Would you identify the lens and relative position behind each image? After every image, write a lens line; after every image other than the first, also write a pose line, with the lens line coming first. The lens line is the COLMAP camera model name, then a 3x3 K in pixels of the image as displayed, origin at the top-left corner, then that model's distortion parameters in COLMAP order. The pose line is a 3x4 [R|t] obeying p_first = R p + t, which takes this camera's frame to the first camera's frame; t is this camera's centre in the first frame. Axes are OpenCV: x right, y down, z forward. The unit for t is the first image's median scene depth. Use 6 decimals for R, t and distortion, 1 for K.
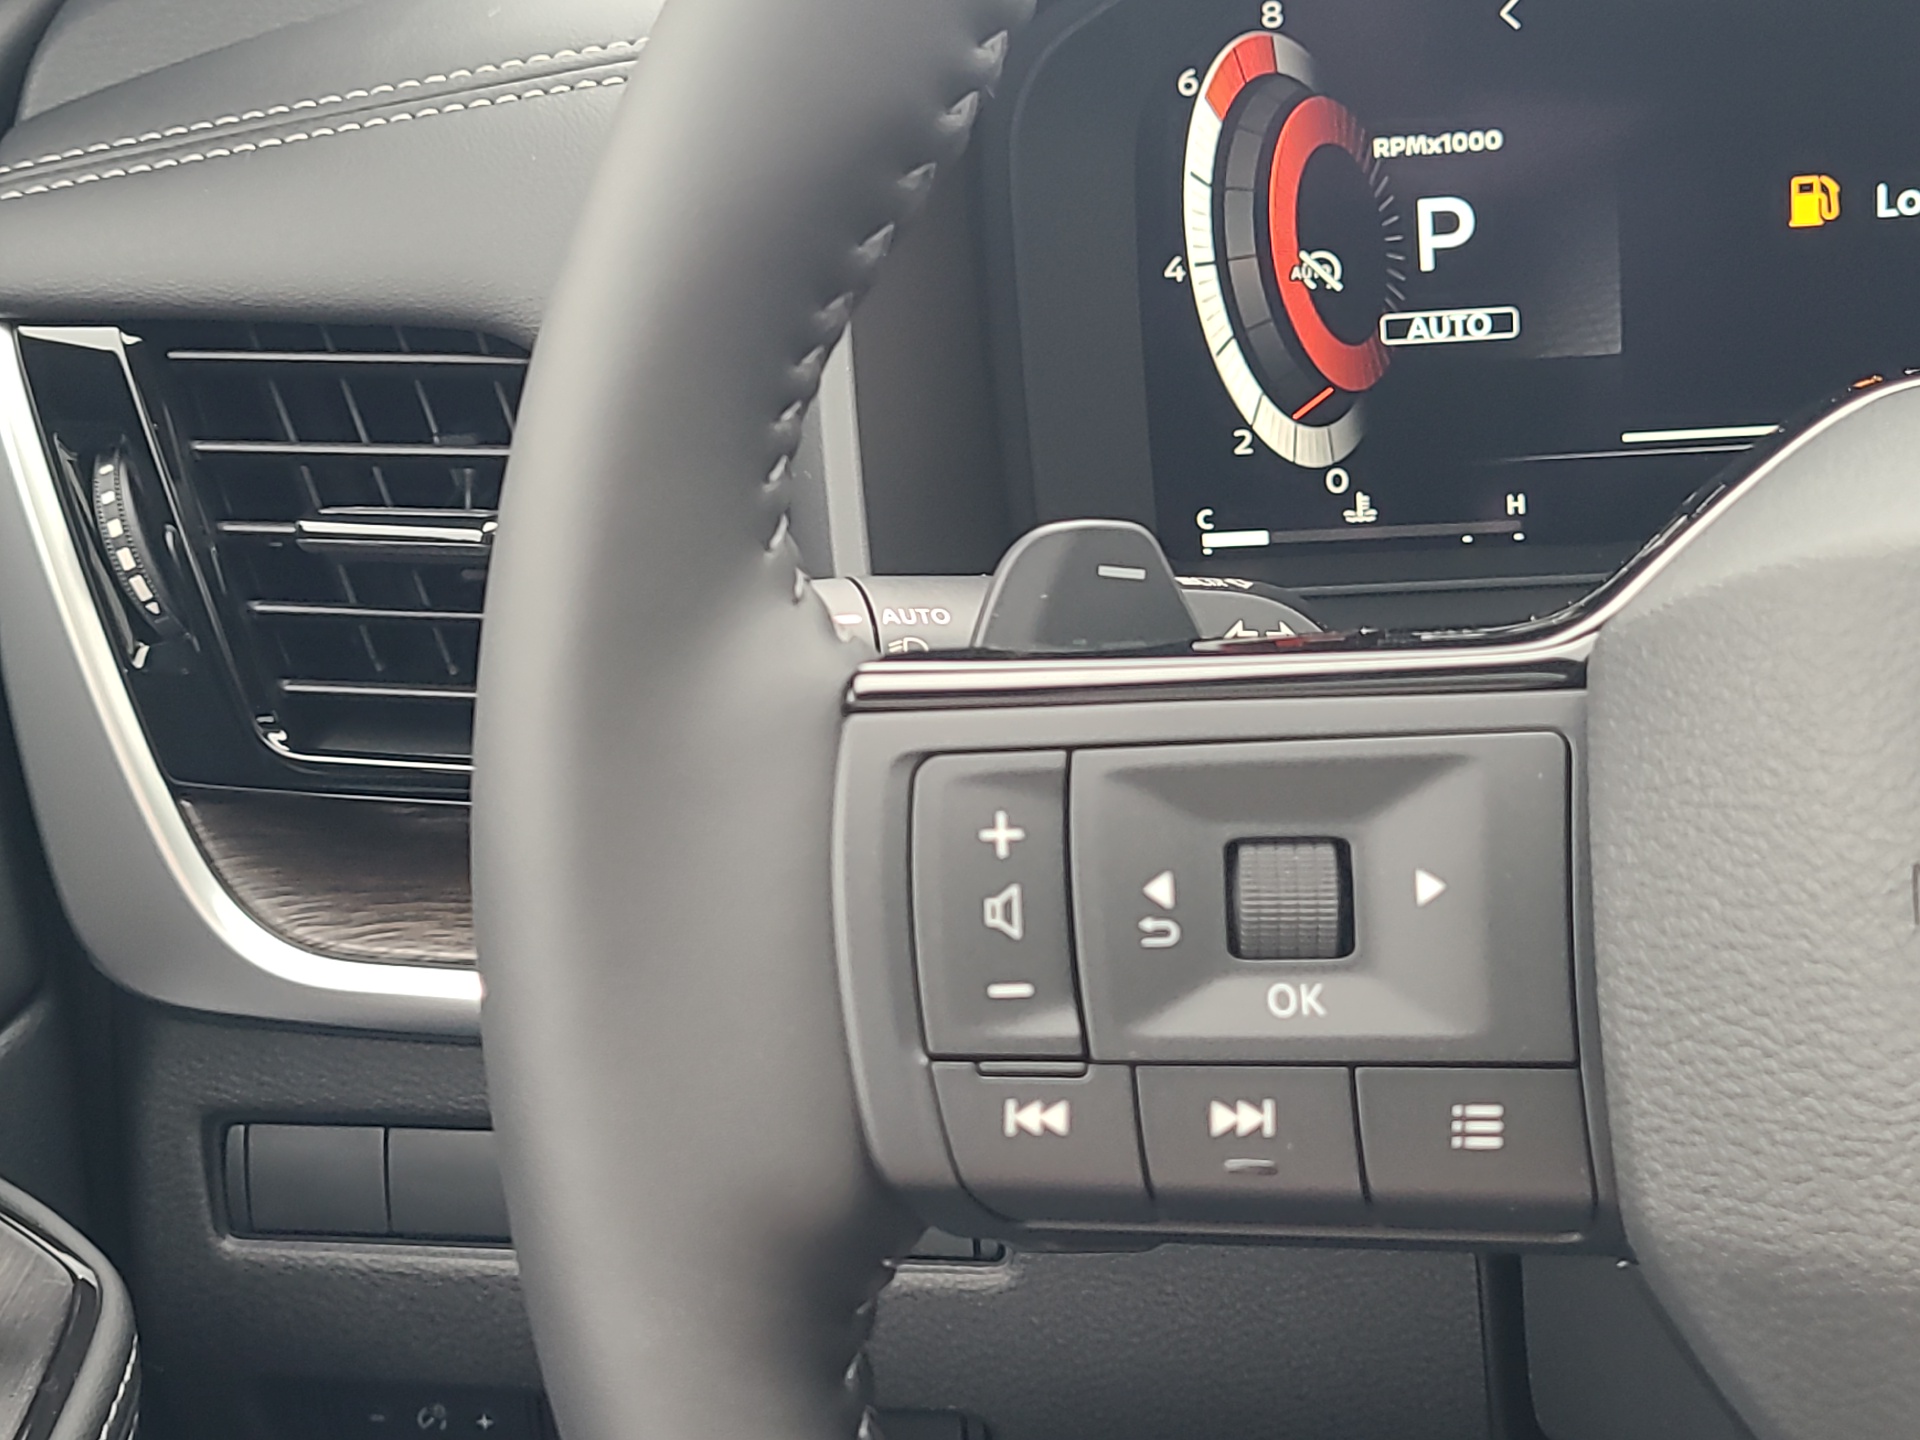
lens RADIAL K [[3234.9, 0, 930.6], [0, 3234.9, 730.8], [0, 0, 1]] dist [0.011131, 0.051378]
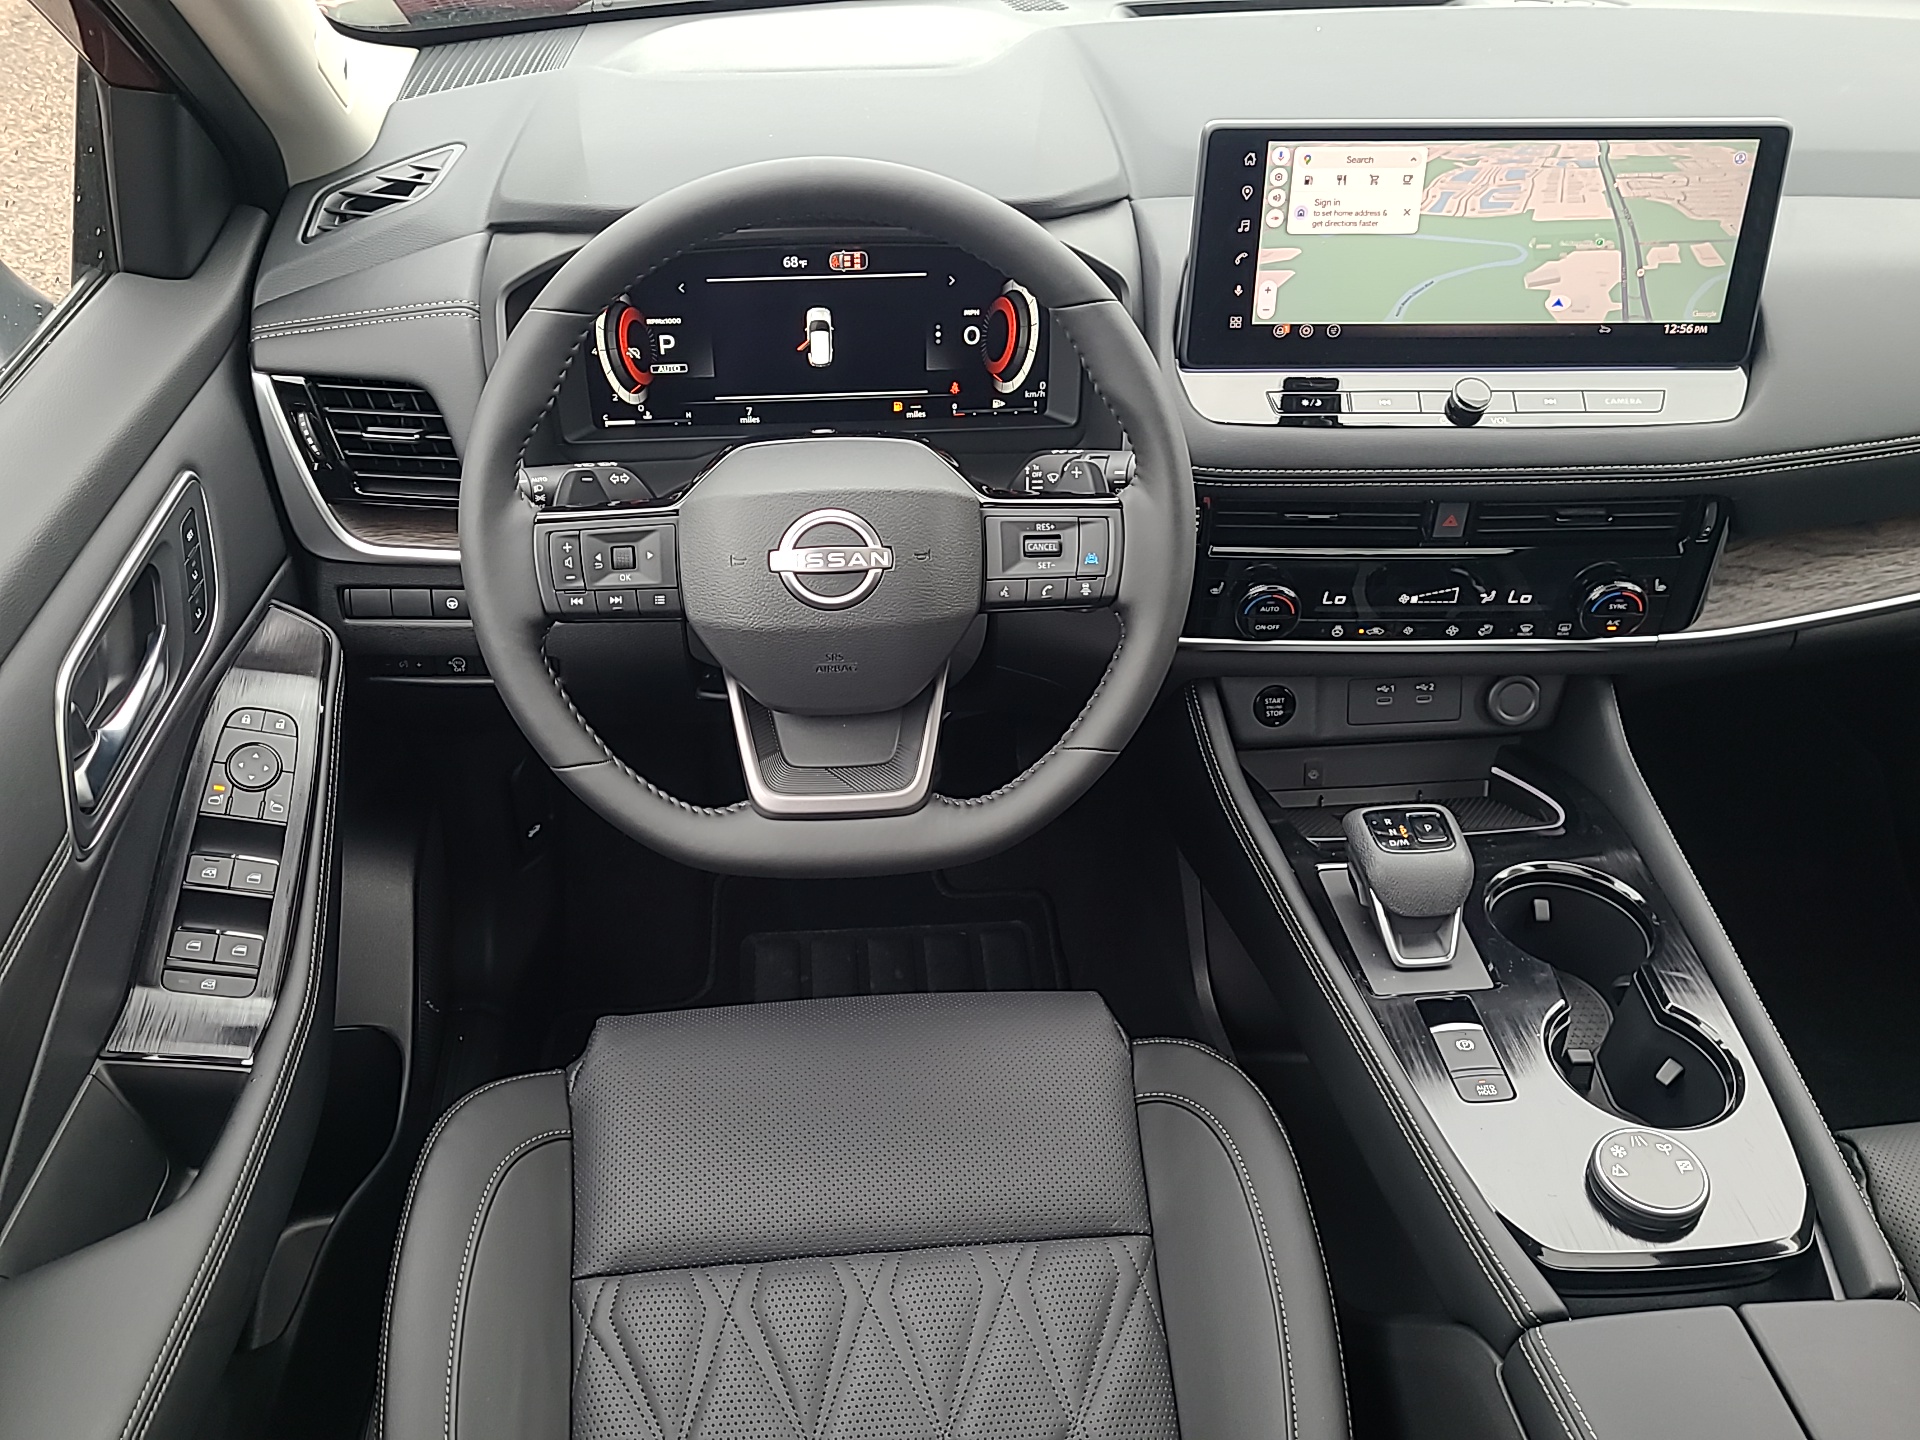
lens RADIAL K [[1667.7, 0, 935.5], [0, 1667.7, 724.4], [0, 0, 1]] dist [0.017816, 0.001400]
pose [[0.964248, -0.057614, 0.258664, -0.068430], [-0.009633, 0.967815, 0.251479, -0.216765], [-0.264827, -0.244979, 0.932658, -1.006553]]
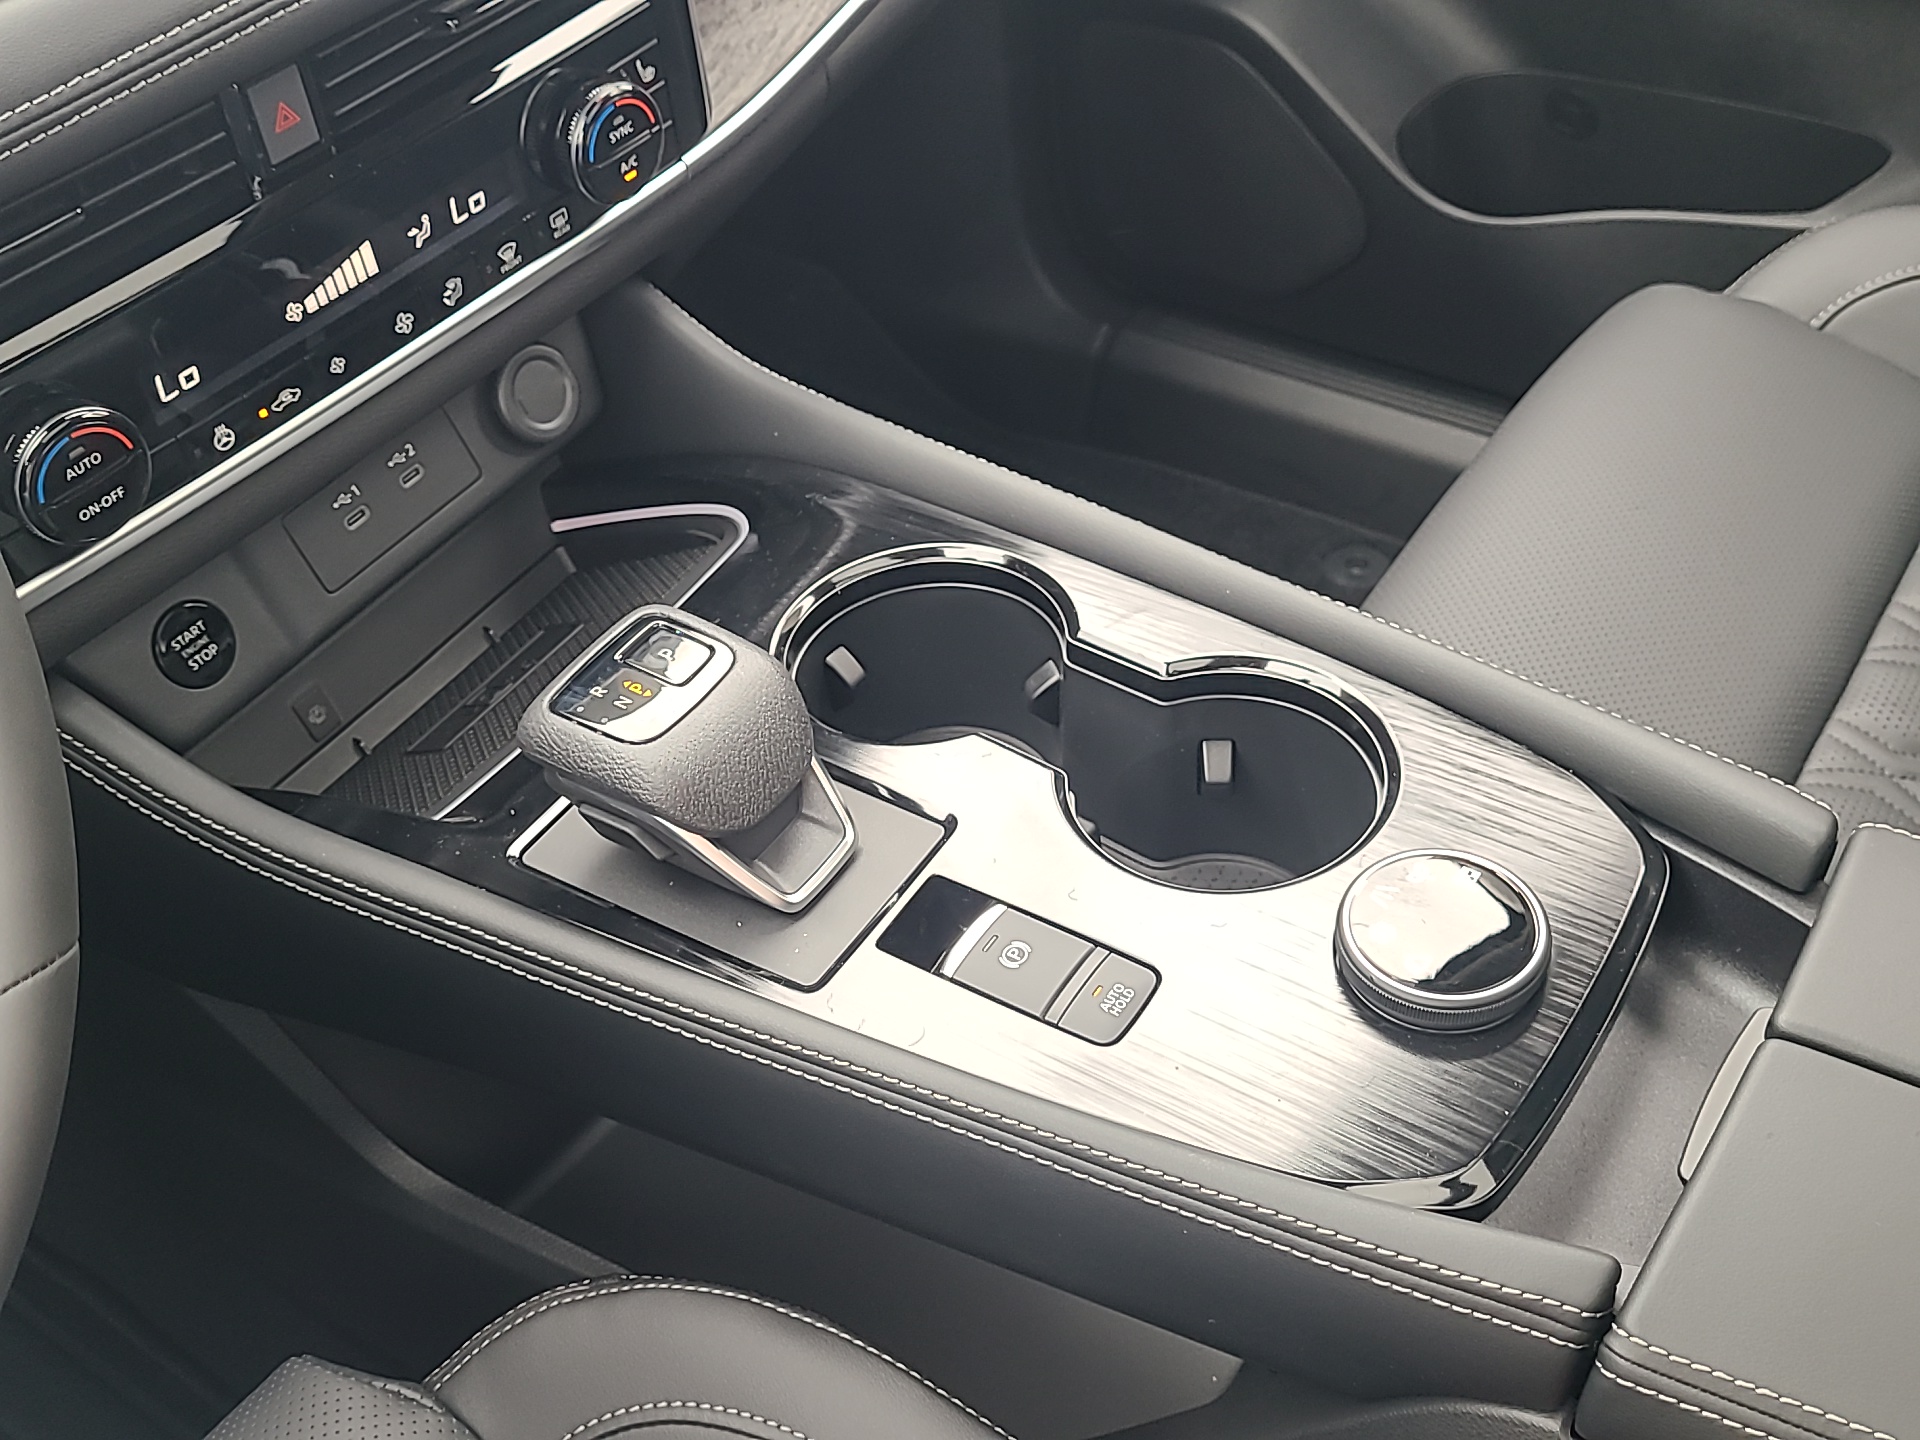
lens RADIAL K [[1990.5, 0, 917.8], [0, 1990.5, 742.1], [0, 0, 1]] dist [0.023133, 0.000780]
pose [[0.428905, -0.583848, 0.689320, 0.196250], [0.372341, 0.809495, 0.453959, -0.058984], [-0.823045, 0.061957, 0.564587, -0.213132]]
